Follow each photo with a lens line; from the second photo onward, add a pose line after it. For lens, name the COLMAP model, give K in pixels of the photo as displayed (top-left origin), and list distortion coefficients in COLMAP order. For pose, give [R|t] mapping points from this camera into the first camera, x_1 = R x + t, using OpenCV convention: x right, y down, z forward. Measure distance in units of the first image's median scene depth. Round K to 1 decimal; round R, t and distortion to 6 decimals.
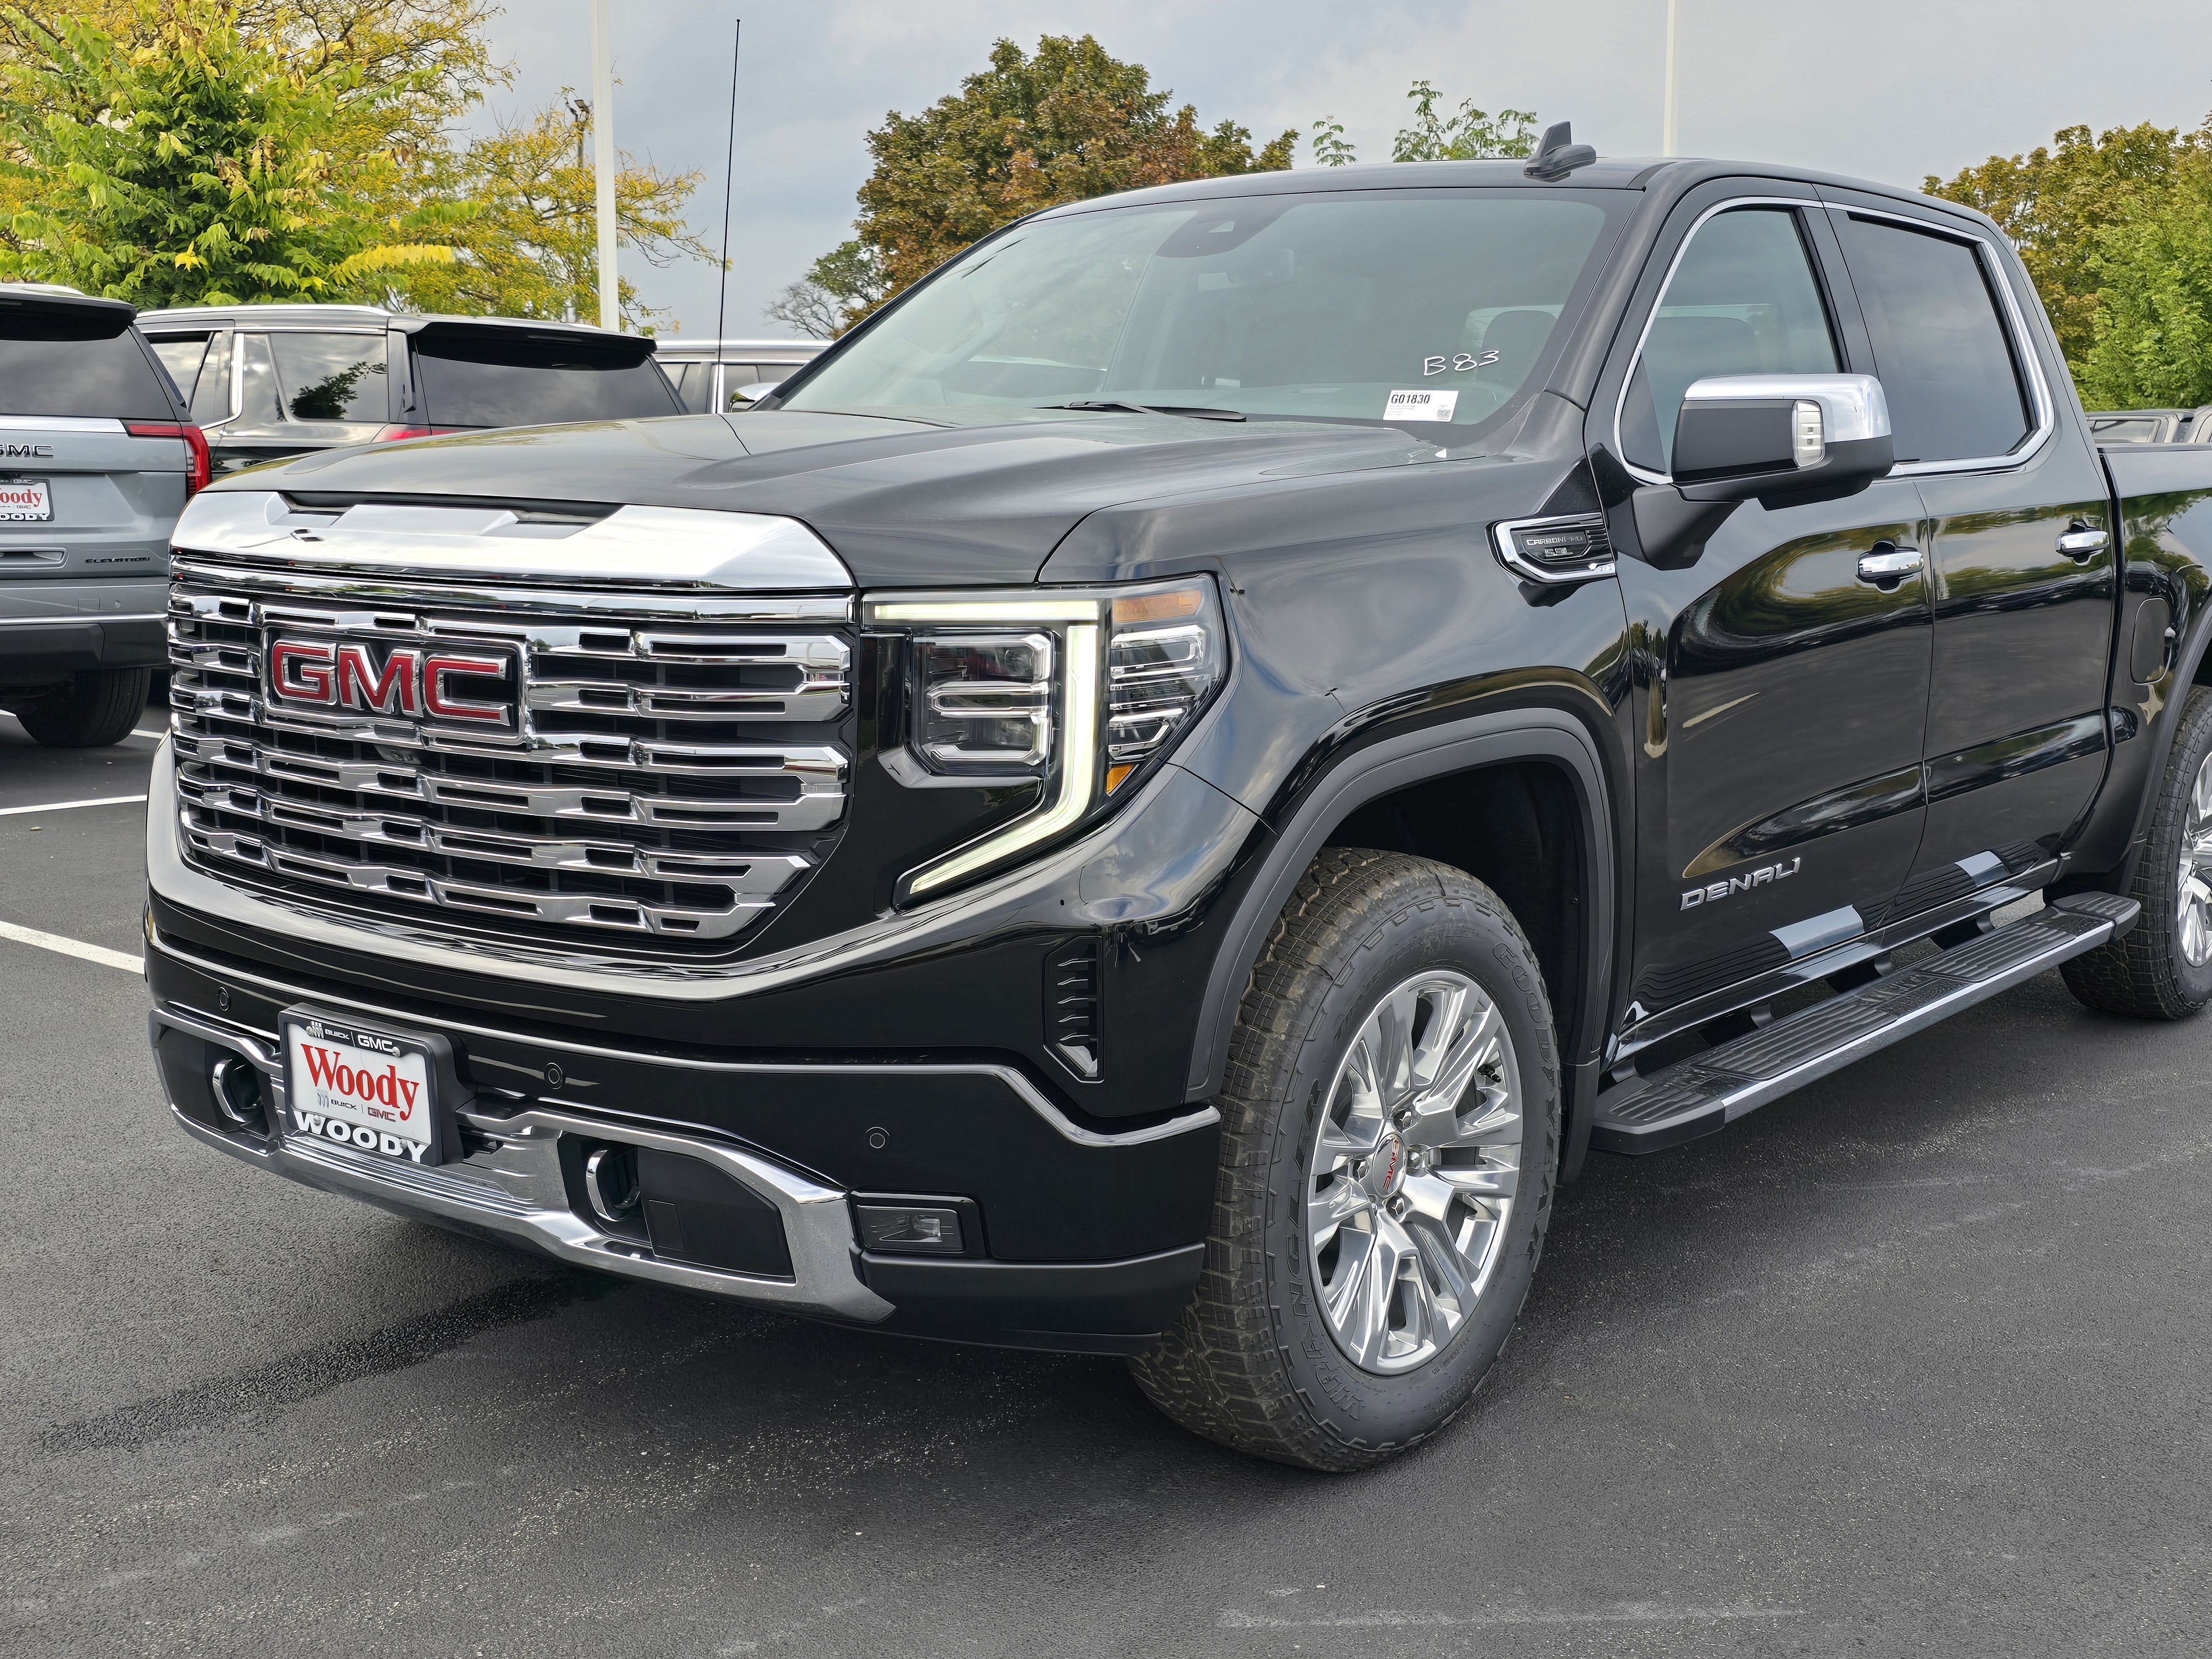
lens RADIAL K [[2603.7, 0, 1111.5], [0, 2603.7, 861.0], [0, 0, 1]] dist [0.184962, -0.367092]
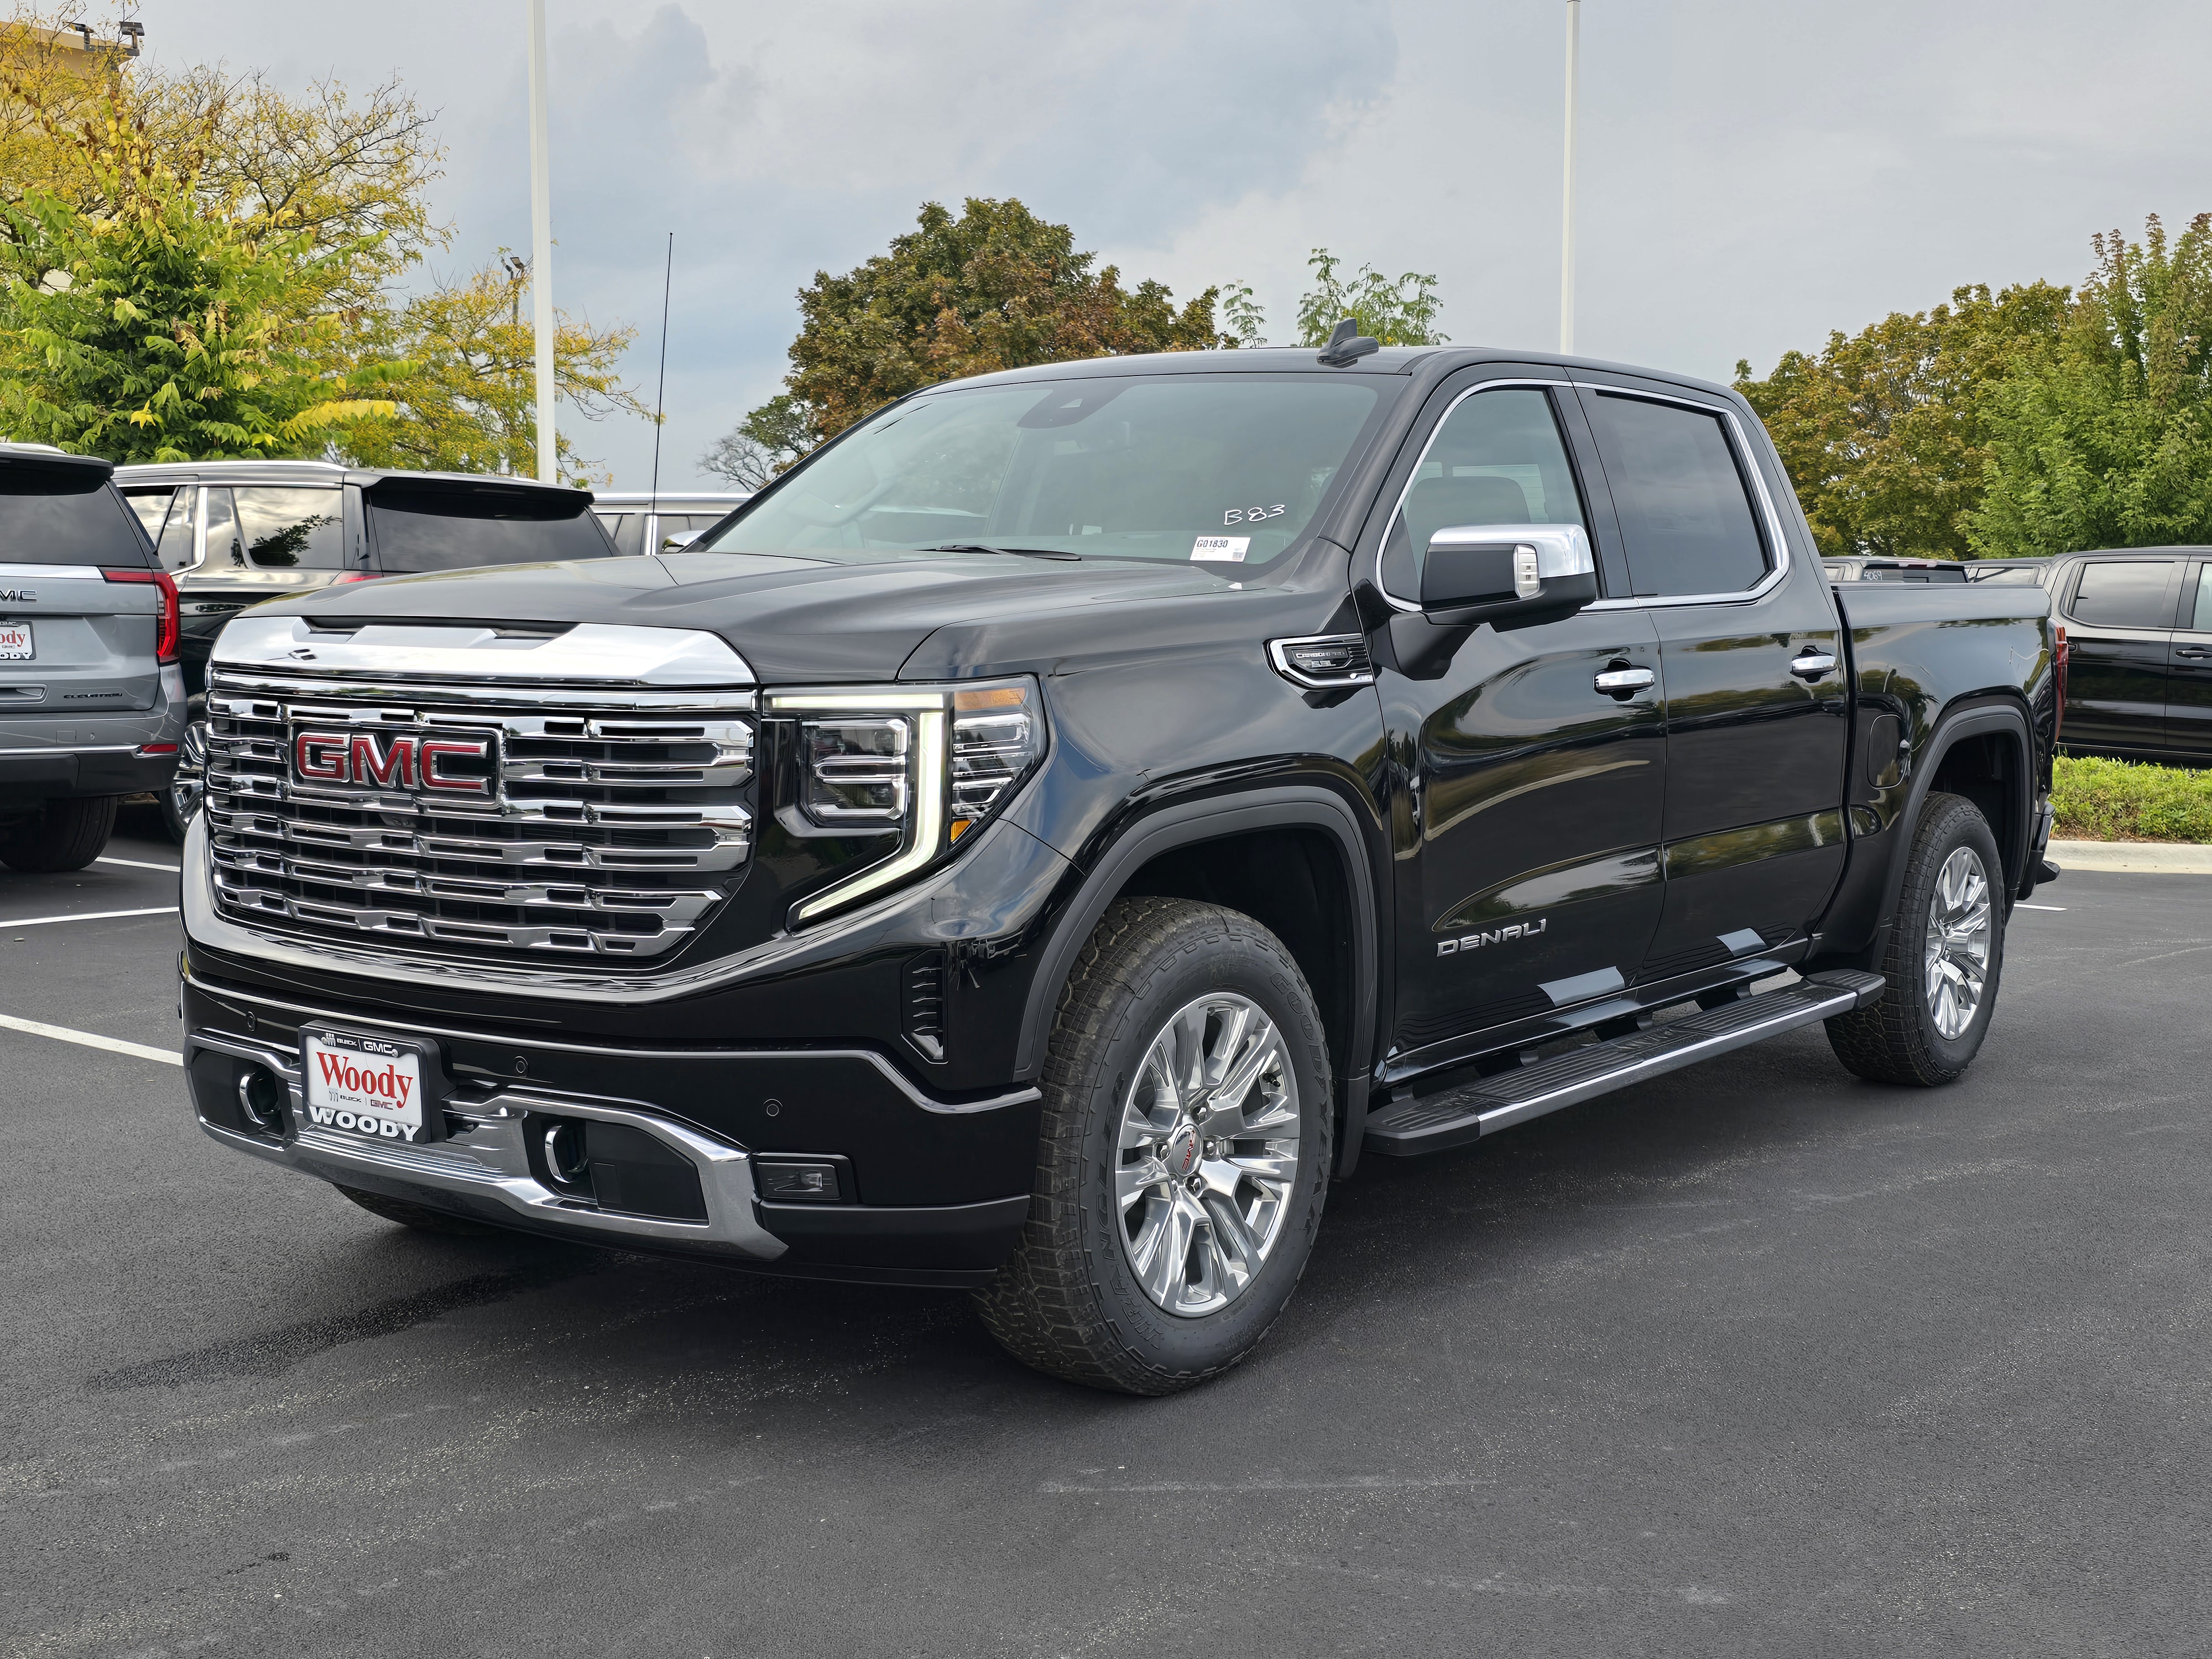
lens RADIAL K [[2727.7, 0, 1068.7], [0, 2727.7, 871.9], [0, 0, 1]] dist [0.254165, -0.727300]
pose [[0.999992, -0.002043, 0.003452, 0.046783], [0.002238, 0.998347, -0.057427, 0.060602], [-0.003329, 0.057434, 0.998344, -0.322815]]
